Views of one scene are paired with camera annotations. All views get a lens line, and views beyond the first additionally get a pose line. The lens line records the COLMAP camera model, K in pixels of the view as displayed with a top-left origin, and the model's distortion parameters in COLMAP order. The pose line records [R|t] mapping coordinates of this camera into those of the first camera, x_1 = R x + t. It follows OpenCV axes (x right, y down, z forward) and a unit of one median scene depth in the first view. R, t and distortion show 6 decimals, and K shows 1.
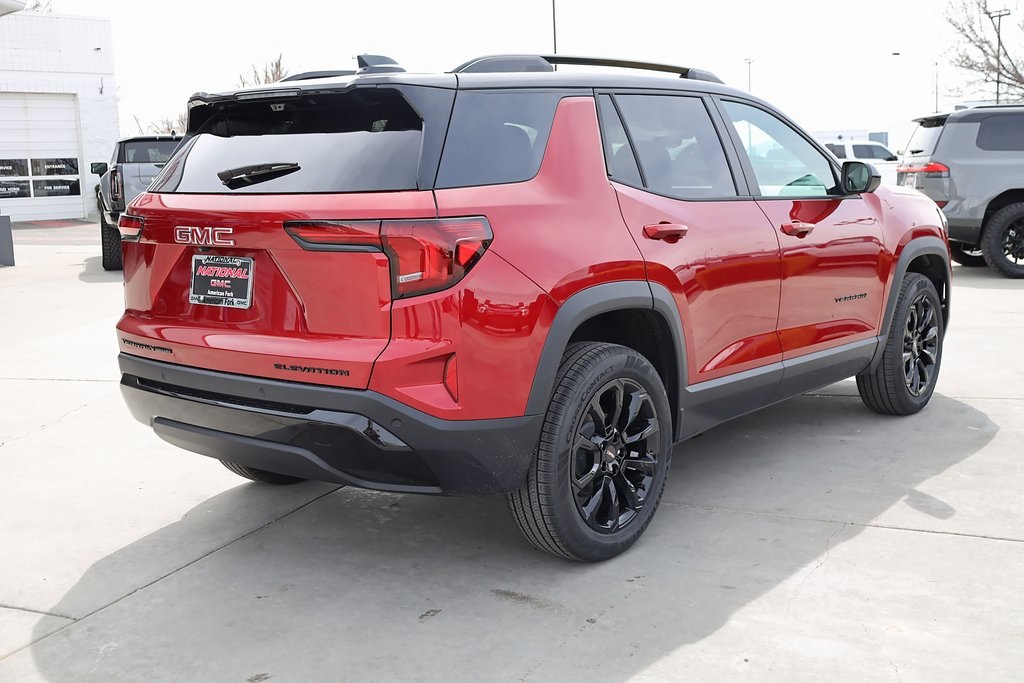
lens RADIAL K [[1158.7, 0, 512.0], [0, 1158.7, 341.5], [0, 0, 1]] dist [-0.001247, 0.032741]
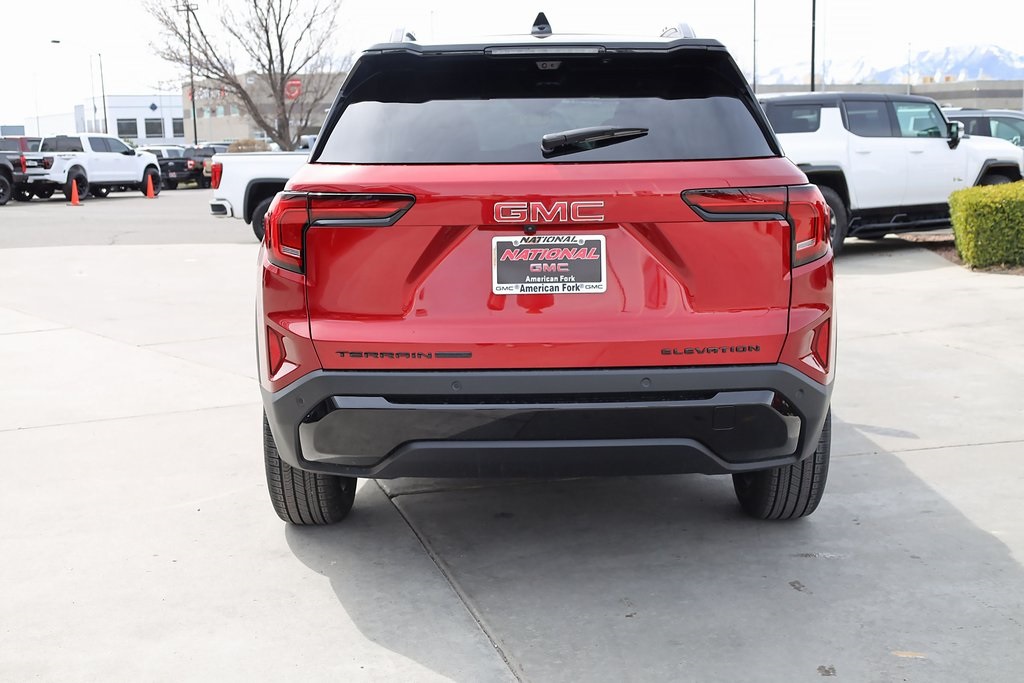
lens RADIAL K [[1223.0, 0, 512.0], [0, 1223.0, 341.5], [0, 0, 1]] dist [0.022958, -0.009032]
pose [[0.777269, -0.091029, 0.622549, -0.789922], [0.094392, 0.995151, 0.027660, -0.021623], [-0.622048, 0.037264, 0.782092, 0.289440]]
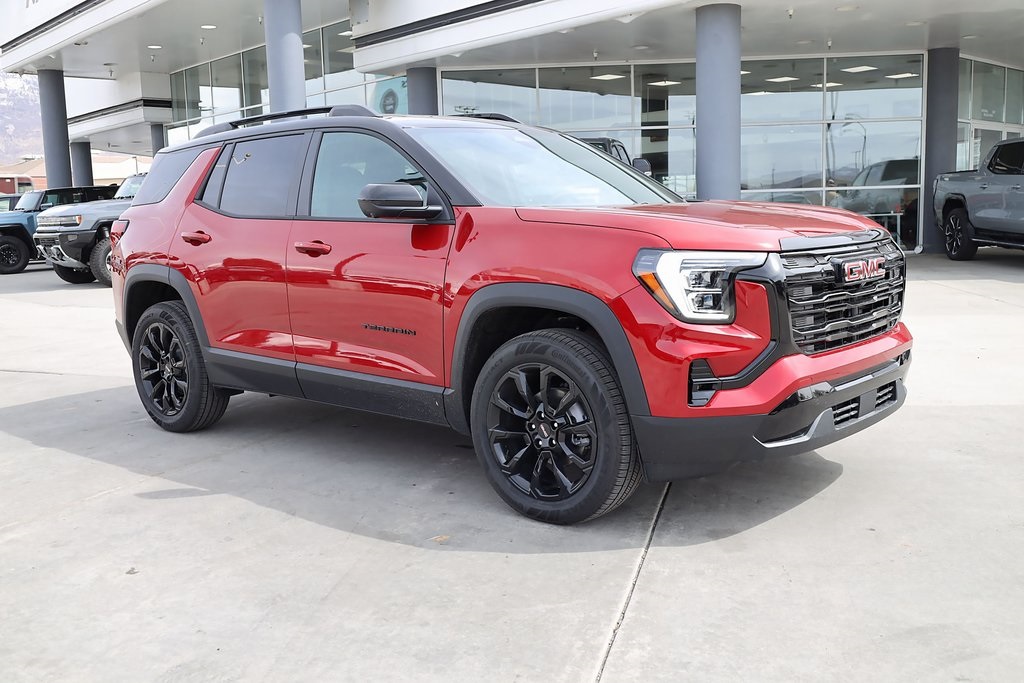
lens RADIAL K [[963.0, 0, 512.0], [0, 963.0, 341.5], [0, 0, 1]] dist [0.002402, -0.007893]
pose [[-0.027394, 0.163476, -0.986167, 1.410358], [-0.119021, 0.978986, 0.165592, -0.224988], [0.992514, 0.121911, -0.007362, 1.479694]]
